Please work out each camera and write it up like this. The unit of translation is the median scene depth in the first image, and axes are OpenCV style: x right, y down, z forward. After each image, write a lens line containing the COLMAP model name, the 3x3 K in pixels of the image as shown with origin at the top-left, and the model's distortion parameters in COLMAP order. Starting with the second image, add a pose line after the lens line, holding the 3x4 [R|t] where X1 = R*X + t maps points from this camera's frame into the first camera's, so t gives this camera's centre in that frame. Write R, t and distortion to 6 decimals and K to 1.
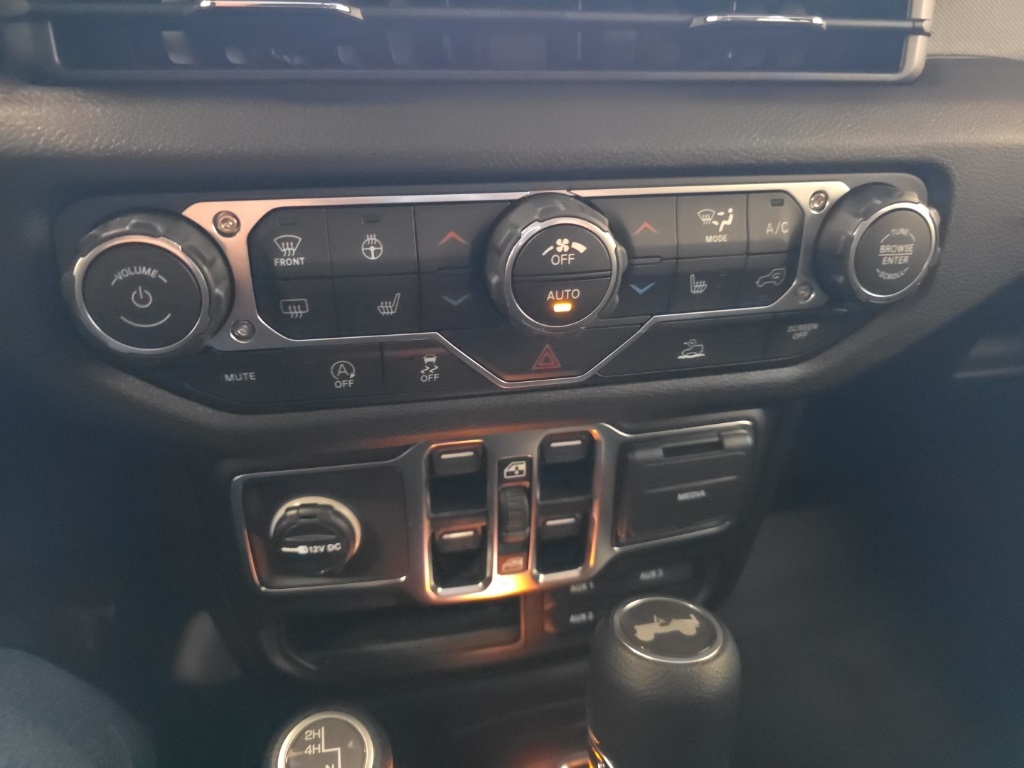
lens RADIAL K [[695.2, 0, 510.2], [0, 695.2, 382.1], [0, 0, 1]] dist [0.043560, -0.036940]
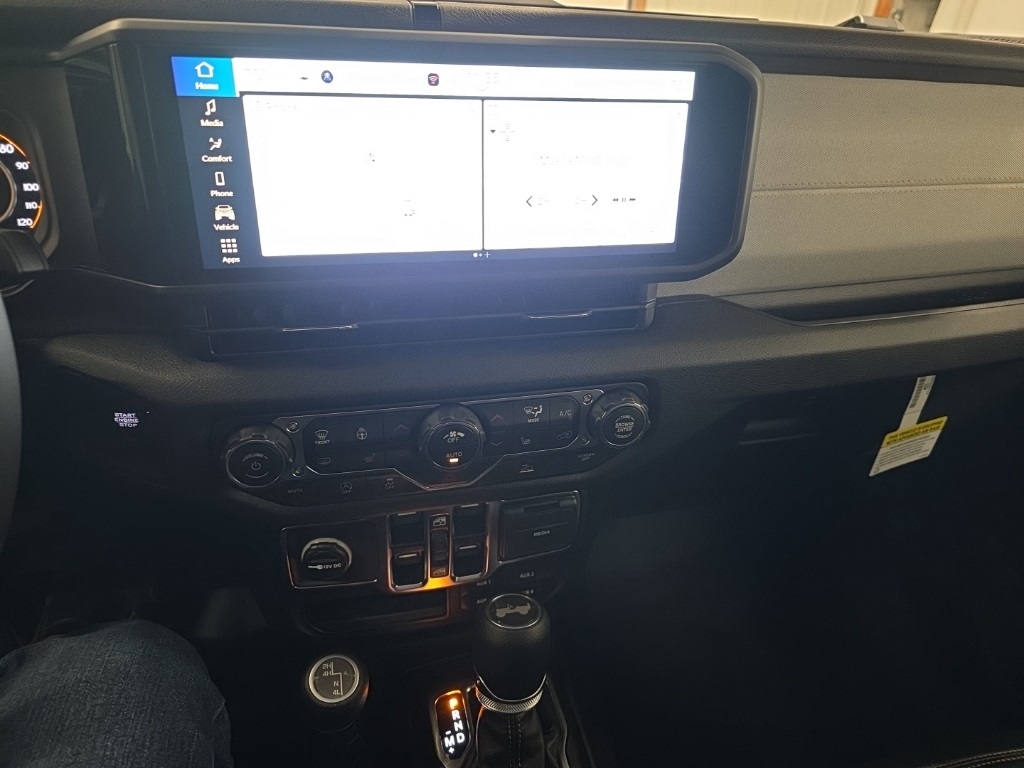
lens RADIAL K [[662.4, 0, 514.2], [0, 662.4, 378.9], [0, 0, 1]] dist [0.023215, -0.008933]
pose [[0.998760, 0.013833, 0.047829, 0.116039], [-0.015286, 0.999429, 0.030136, -0.304801], [-0.047385, -0.030830, 0.998401, -0.721749]]
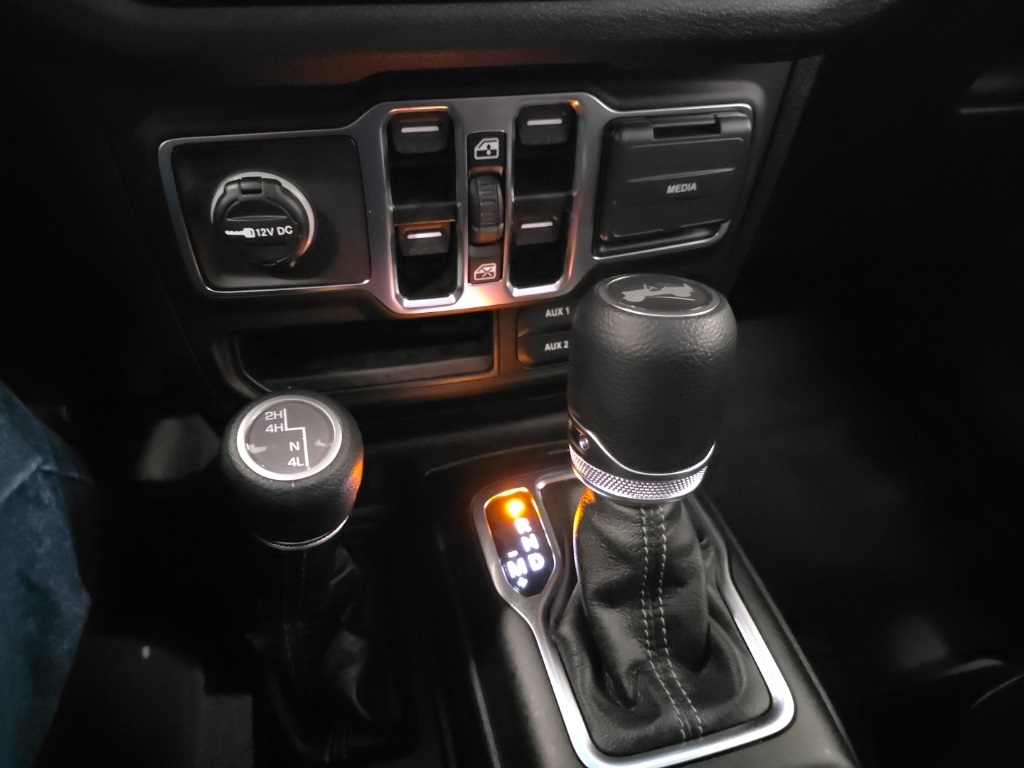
lens RADIAL K [[695.2, 0, 494.6], [0, 695.2, 367.4], [0, 0, 1]] dist [0.043560, -0.036940]
pose [[0.999356, -0.018194, 0.030942, -0.016200], [0.012466, 0.984290, 0.176118, 0.252614], [-0.033660, -0.175618, 0.983883, 0.087120]]
